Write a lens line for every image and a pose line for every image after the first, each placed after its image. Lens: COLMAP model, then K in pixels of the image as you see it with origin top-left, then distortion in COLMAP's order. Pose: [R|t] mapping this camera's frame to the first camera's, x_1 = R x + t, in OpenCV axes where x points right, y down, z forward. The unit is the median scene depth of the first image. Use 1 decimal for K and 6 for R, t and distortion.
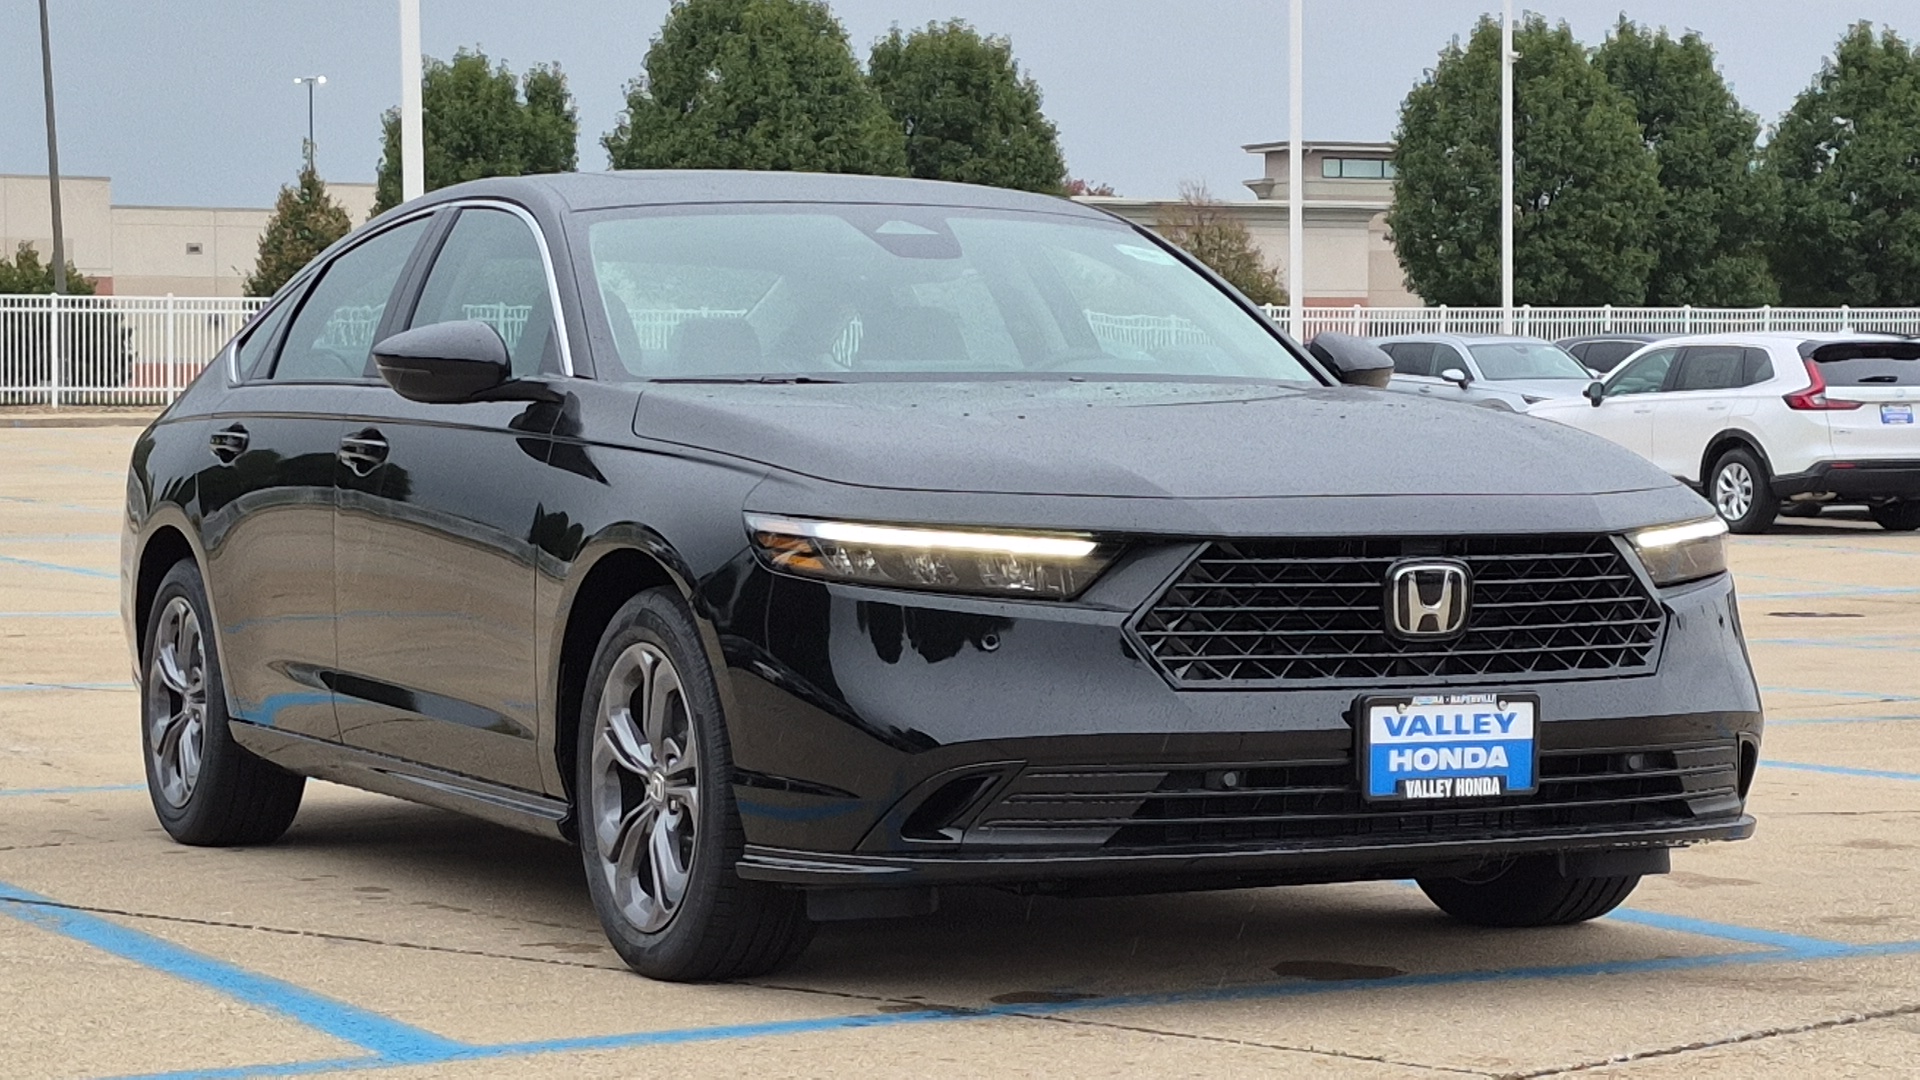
lens RADIAL K [[4136.5, 0, 1017.0], [0, 4136.5, 574.4], [0, 0, 1]] dist [0.162184, 0.000000]
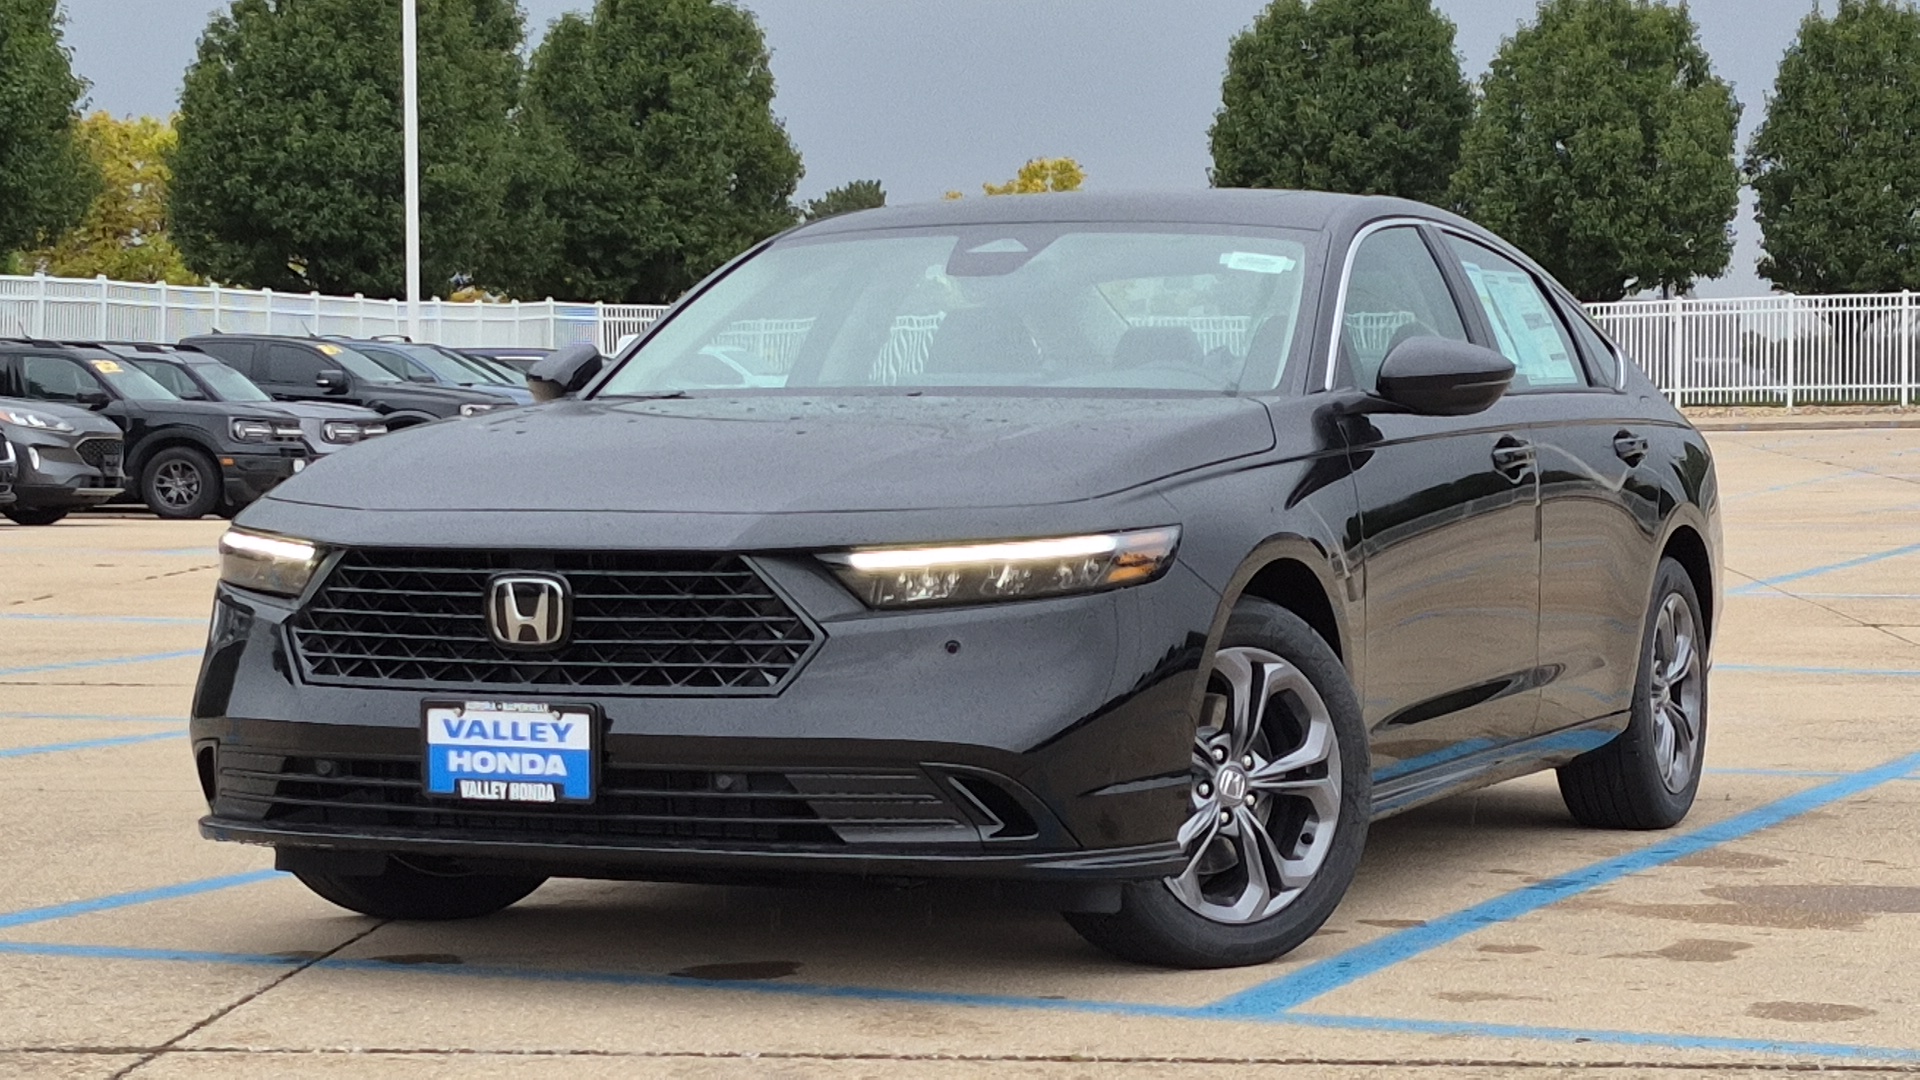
lens RADIAL K [[4136.5, 0, 1014.5], [0, 4136.5, 525.1], [0, 0, 1]] dist [0.162184, 0.000000]
pose [[0.647946, 0.021056, -0.761395, 0.978943], [-0.025584, 0.999655, 0.005873, -0.024970], [0.761257, 0.015674, 0.648261, 0.414560]]
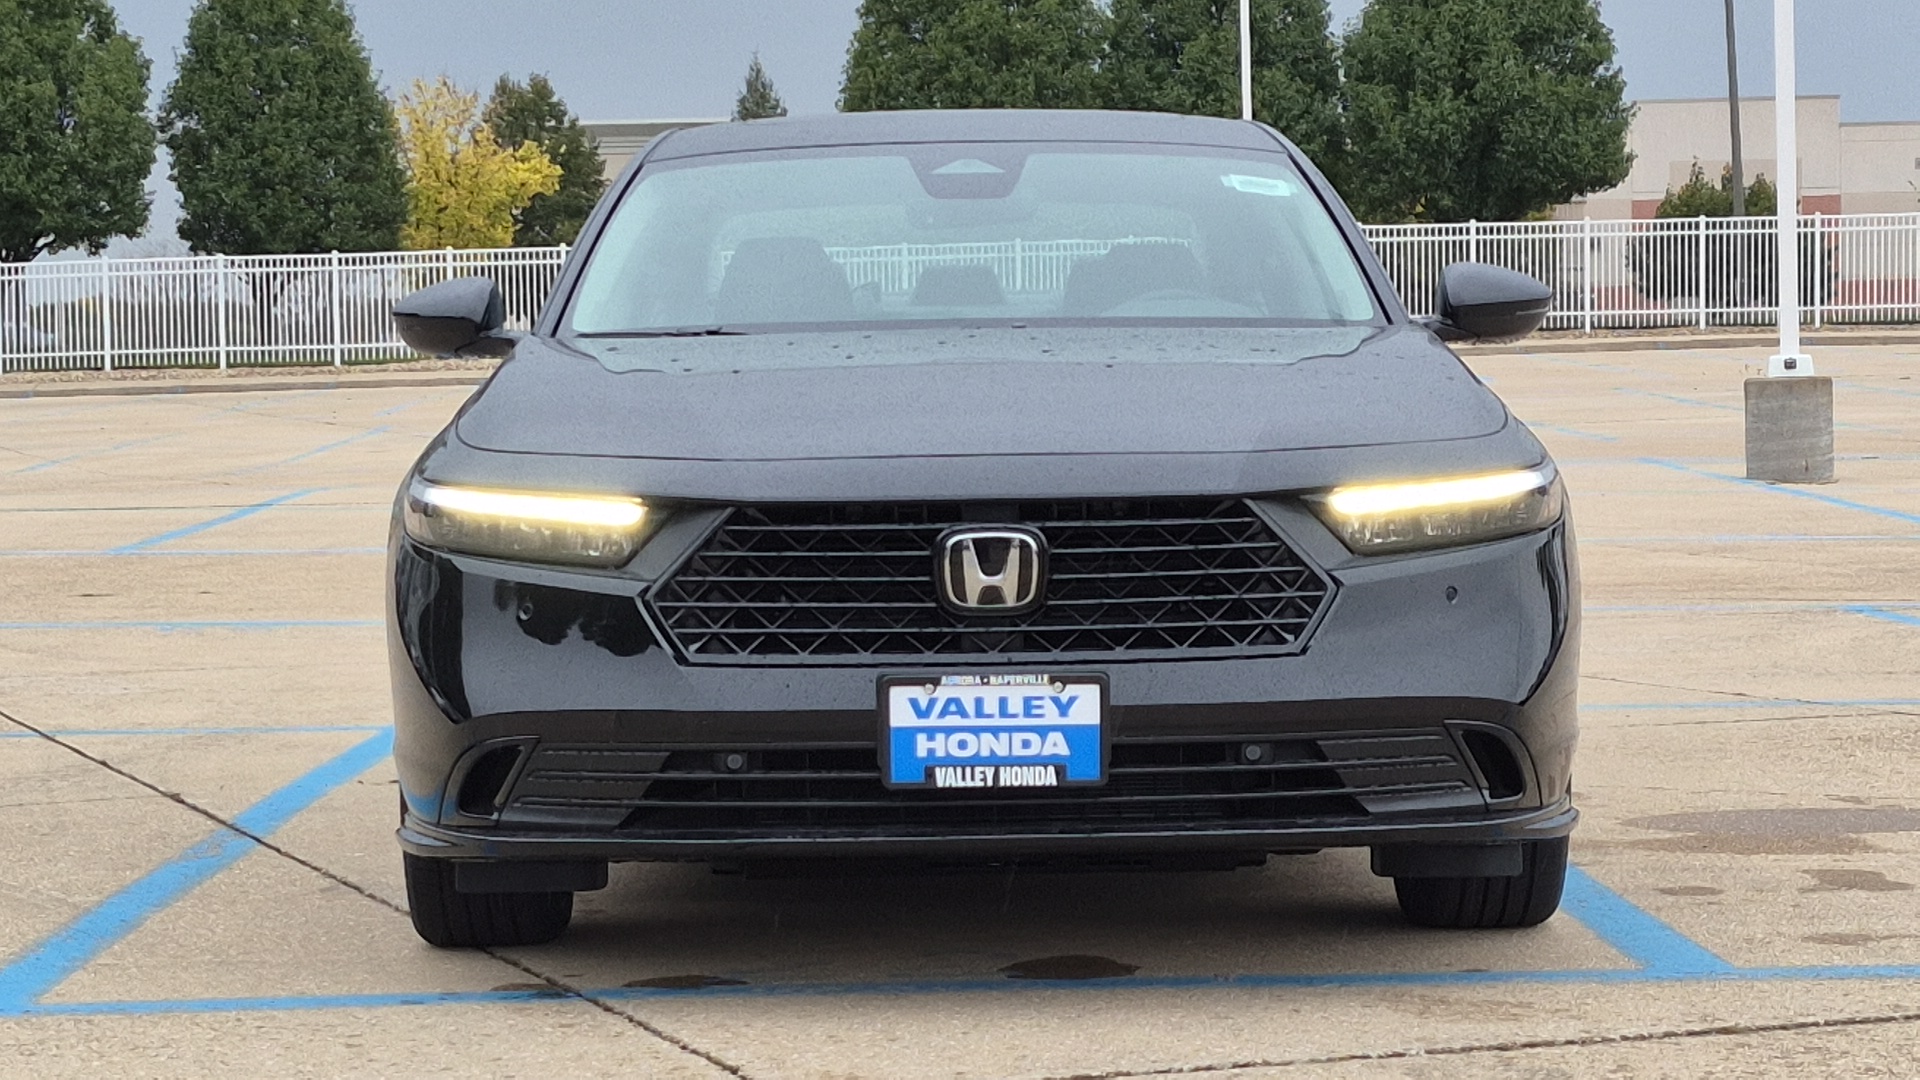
lens RADIAL K [[4136.5, 0, 1002.3], [0, 4136.5, 522.0], [0, 0, 1]] dist [0.162184, 0.000000]
pose [[0.903598, 0.003331, -0.428369, 0.494294], [0.000035, 0.999969, 0.007851, -0.011741], [0.428382, -0.007109, 0.903570, 0.175260]]
